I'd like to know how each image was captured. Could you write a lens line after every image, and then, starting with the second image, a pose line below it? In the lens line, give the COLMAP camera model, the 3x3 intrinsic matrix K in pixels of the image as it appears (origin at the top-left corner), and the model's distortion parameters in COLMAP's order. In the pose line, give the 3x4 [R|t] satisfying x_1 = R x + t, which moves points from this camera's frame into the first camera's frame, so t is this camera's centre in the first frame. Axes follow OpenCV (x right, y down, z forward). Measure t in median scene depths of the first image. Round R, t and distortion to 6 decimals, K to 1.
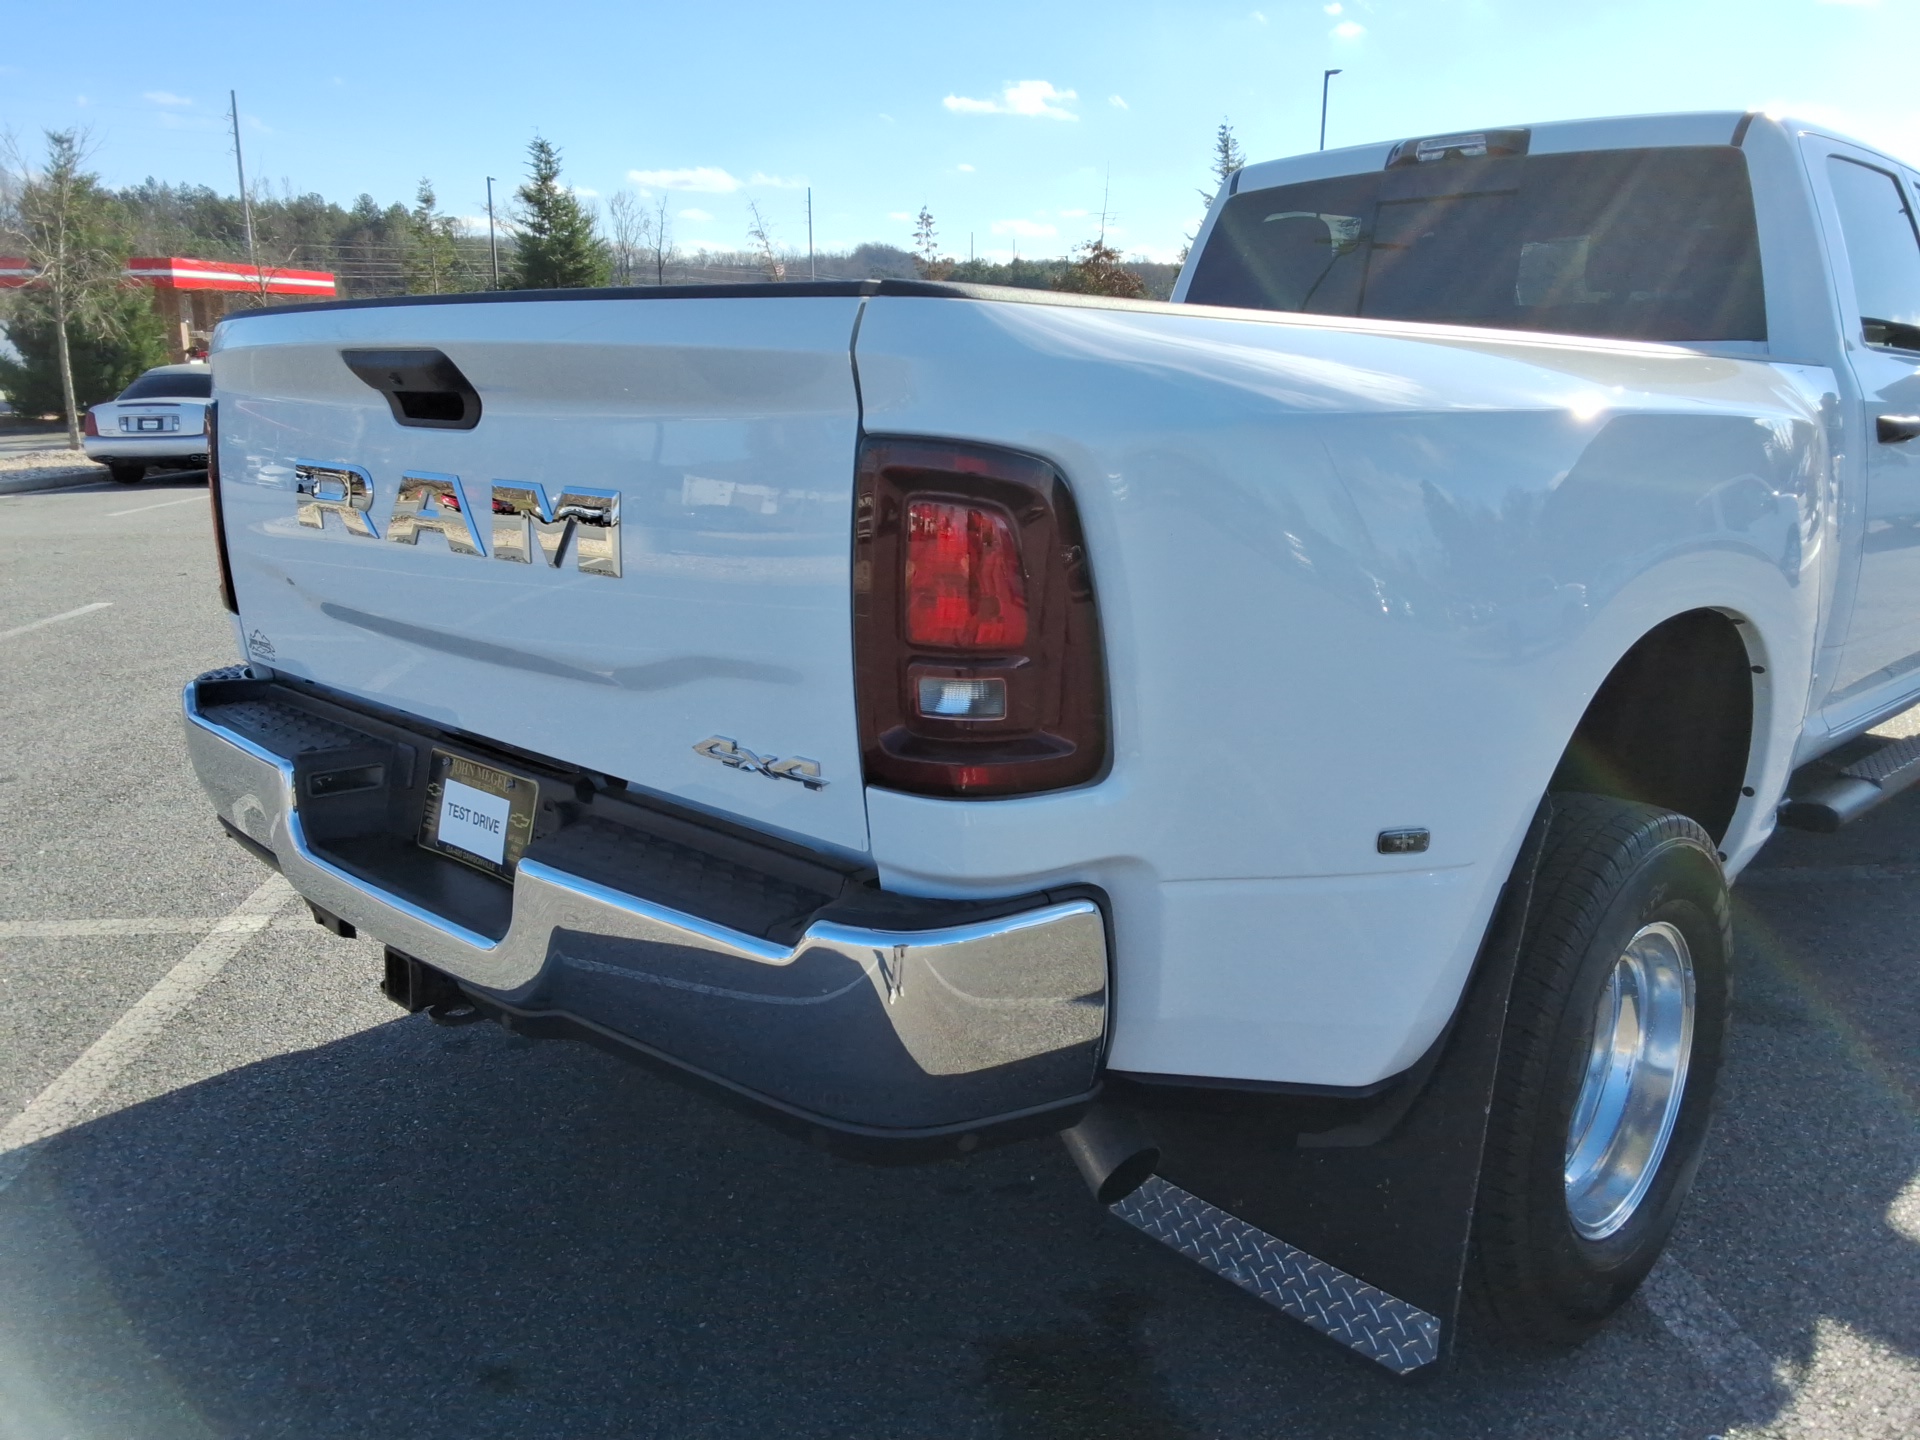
lens RADIAL K [[1510.3, 0, 960.0], [0, 1510.3, 720.0], [0, 0, 1]] dist [0.116655, -0.175630]
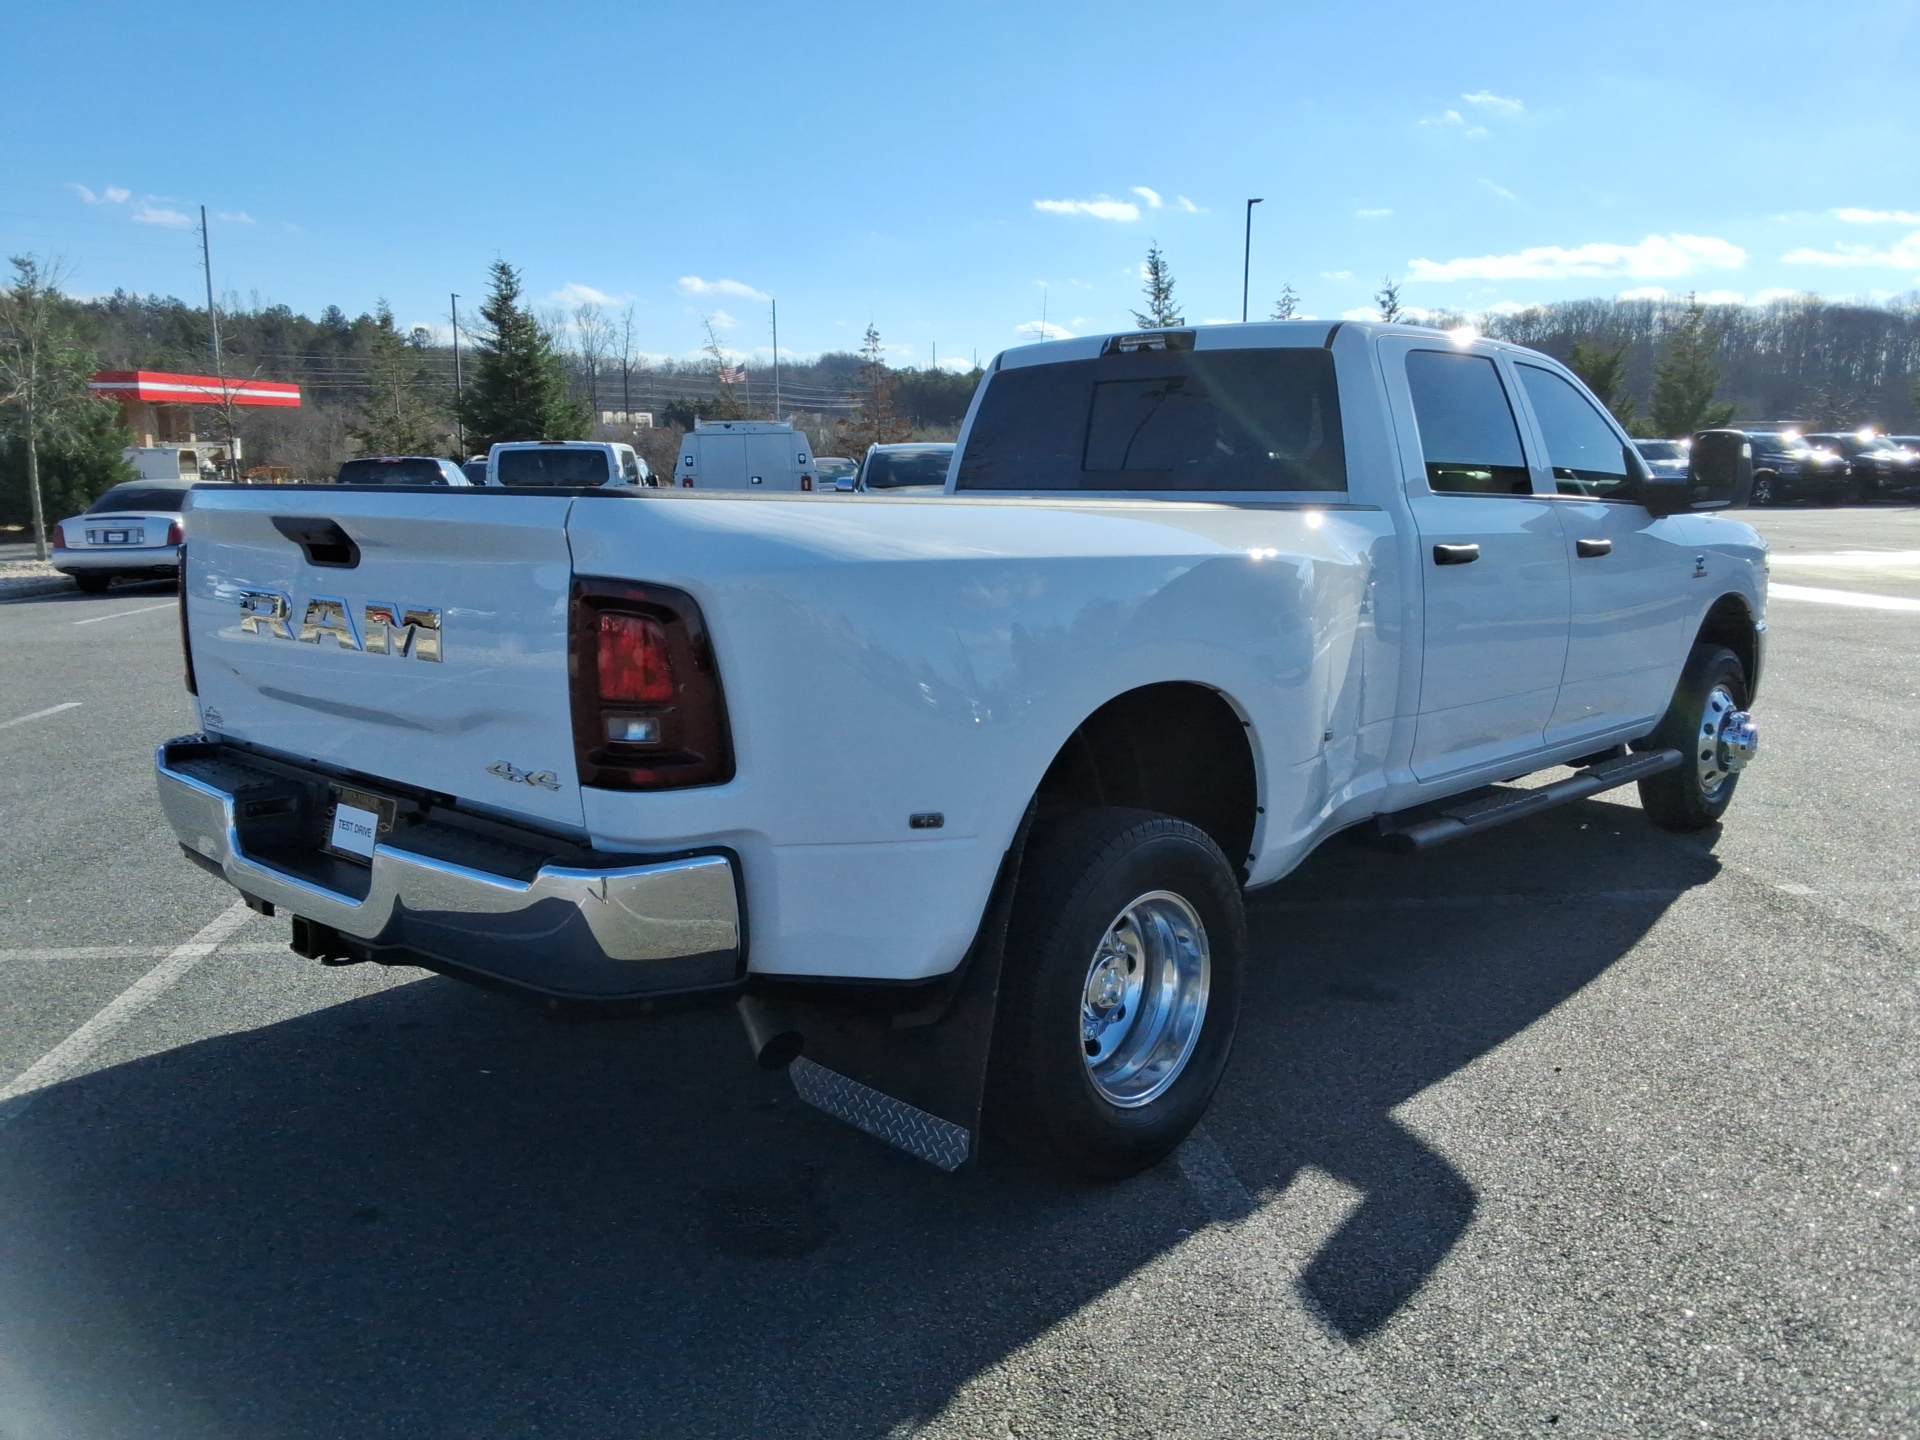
lens RADIAL K [[1531.2, 0, 972.3], [0, 1531.2, 720.1], [0, 0, 1]] dist [0.109974, -0.175176]
pose [[0.999666, -0.007732, 0.024680, 0.137747], [0.009347, 0.997777, -0.065988, 0.037055], [-0.024115, 0.066196, 0.997515, -0.294987]]
